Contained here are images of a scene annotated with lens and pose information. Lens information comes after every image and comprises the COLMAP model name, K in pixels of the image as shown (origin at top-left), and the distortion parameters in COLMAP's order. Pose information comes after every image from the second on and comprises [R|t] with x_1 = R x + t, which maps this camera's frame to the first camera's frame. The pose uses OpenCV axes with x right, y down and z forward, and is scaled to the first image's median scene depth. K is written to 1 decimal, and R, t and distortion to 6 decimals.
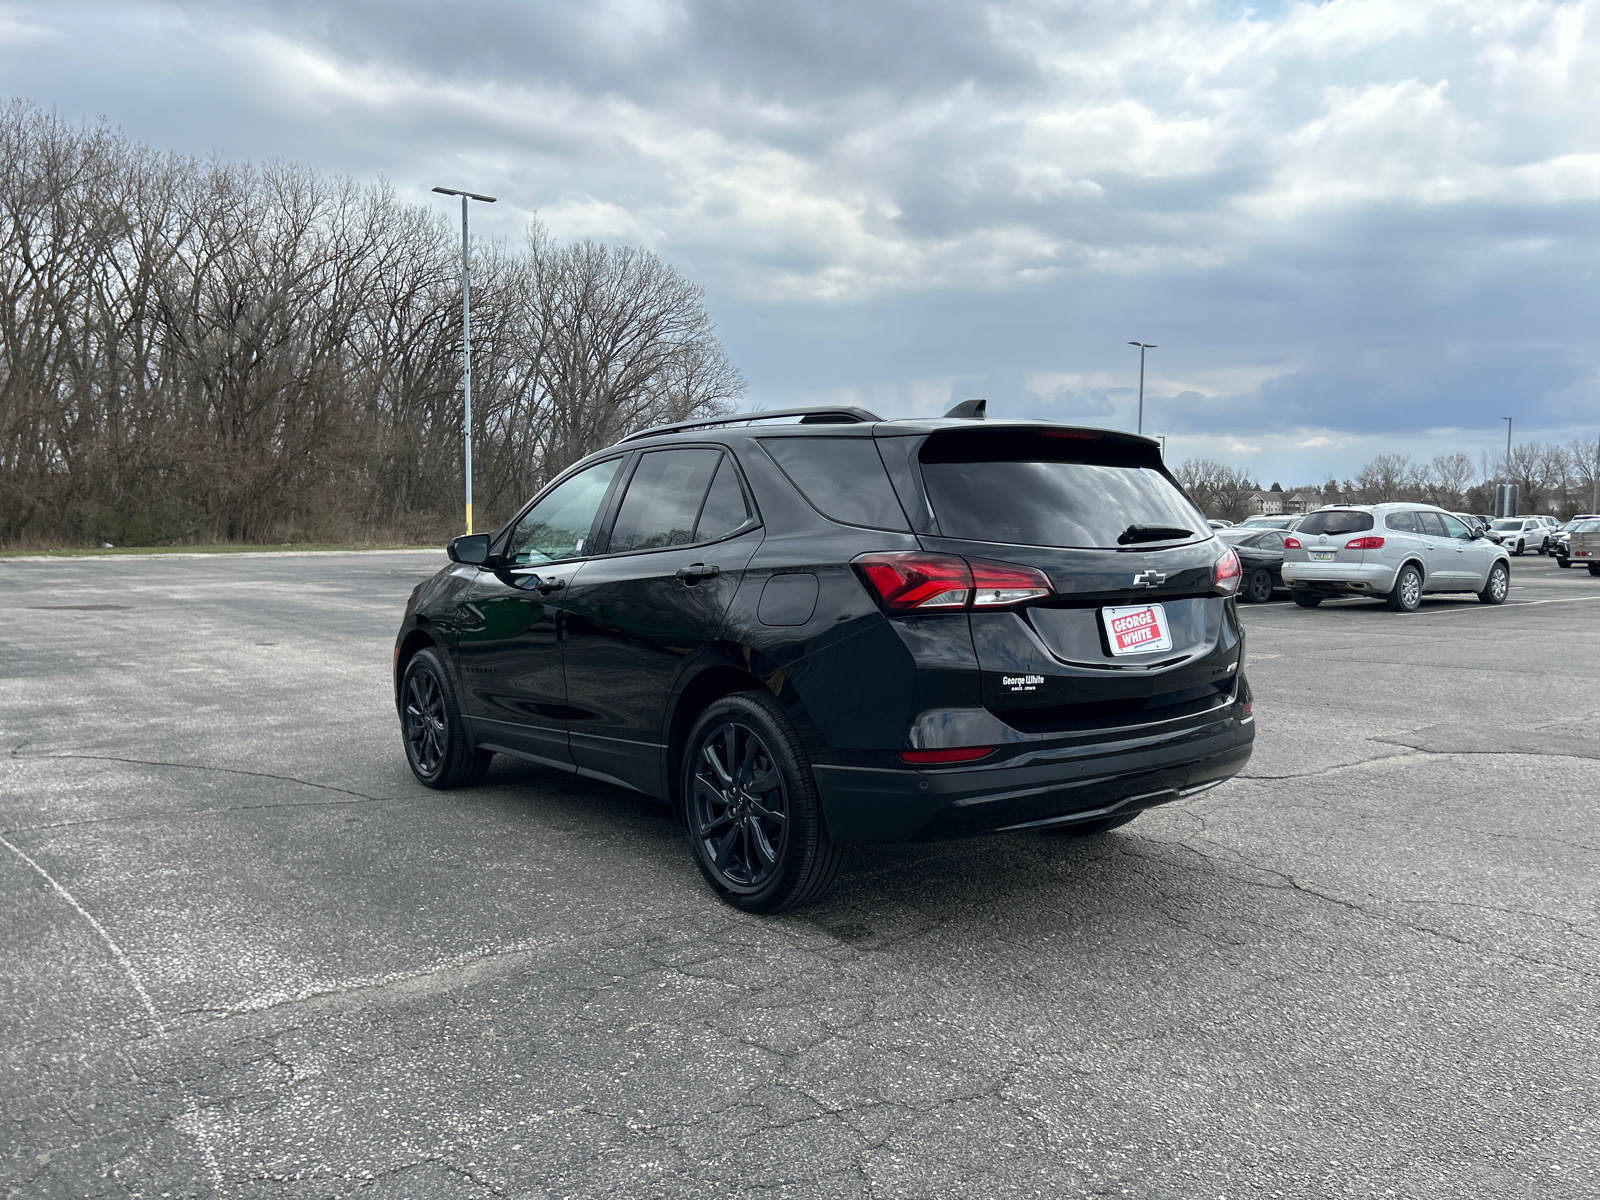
lens RADIAL K [[1200.8, 0, 809.2], [0, 1200.8, 651.1], [0, 0, 1]] dist [0.050439, -0.052427]
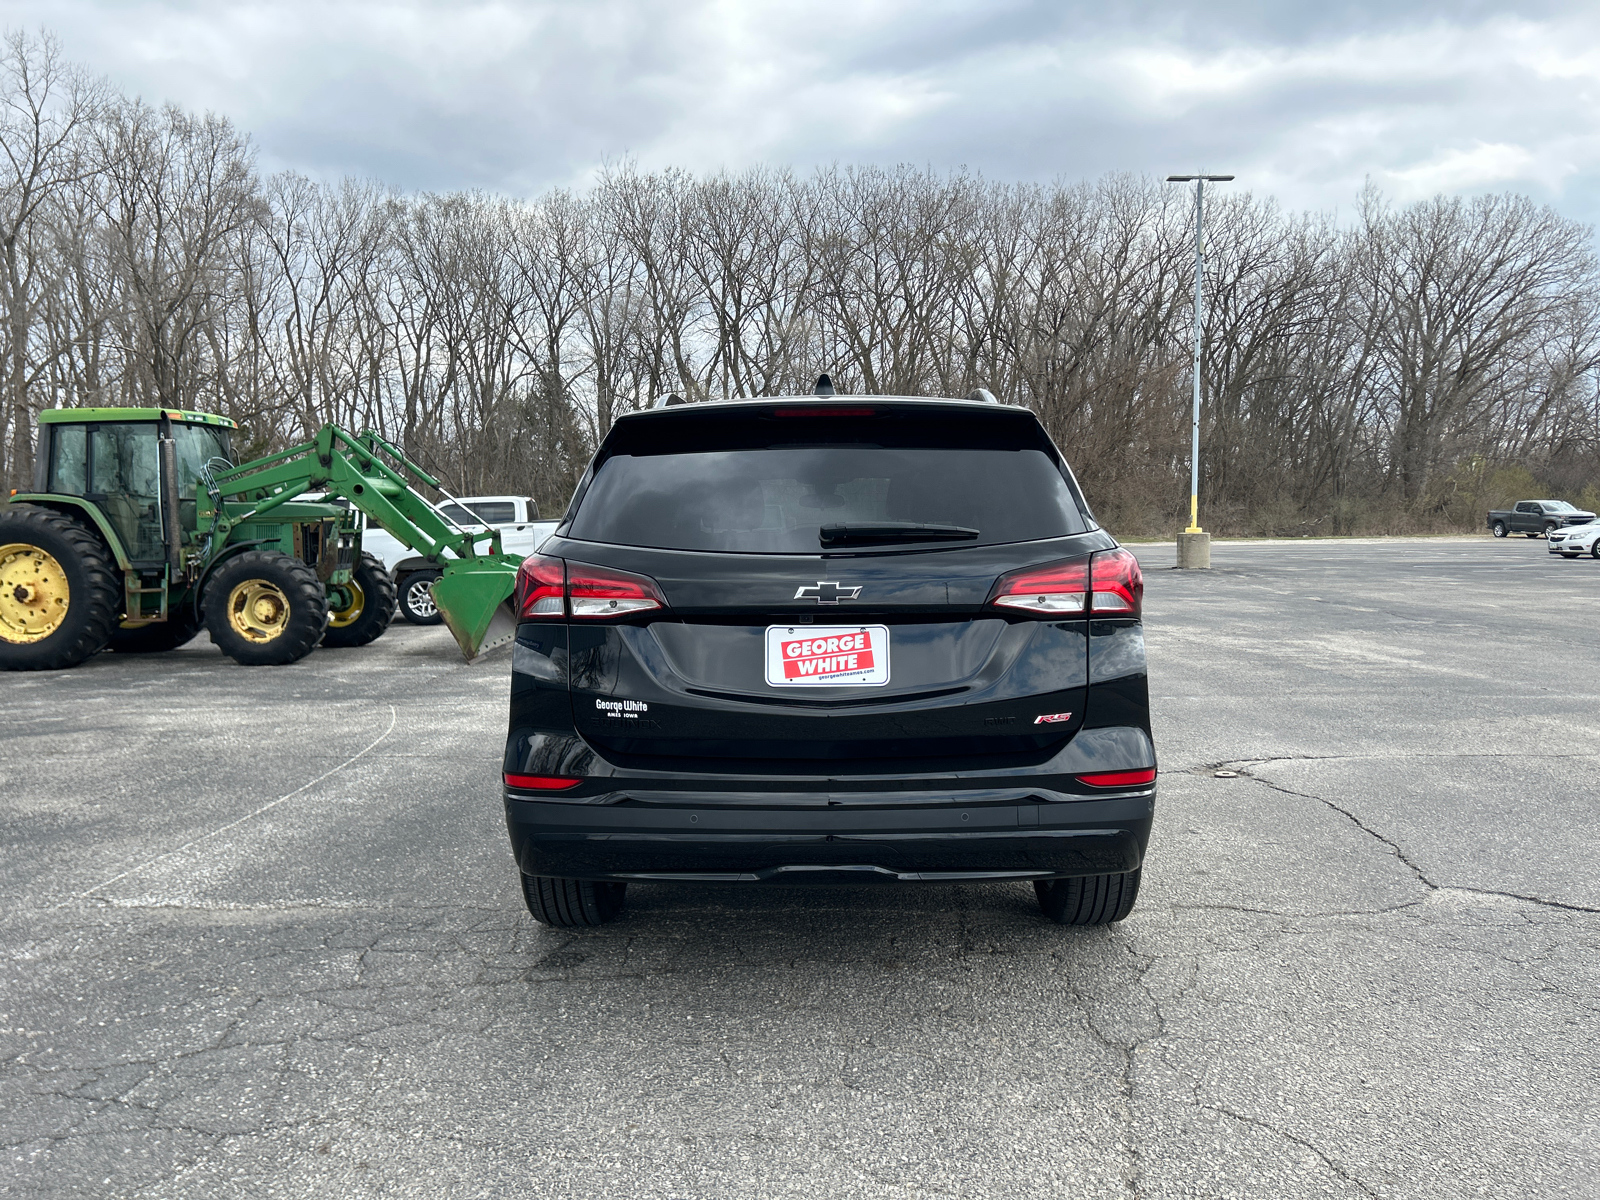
lens RADIAL K [[1200.8, 0, 787.6], [0, 1200.8, 629.4], [0, 0, 1]] dist [0.050439, -0.052427]
pose [[0.774299, 0.050440, -0.630806, 0.735471], [-0.057299, 0.998312, 0.009493, -0.040723], [0.630220, 0.028794, 0.775882, 0.370067]]
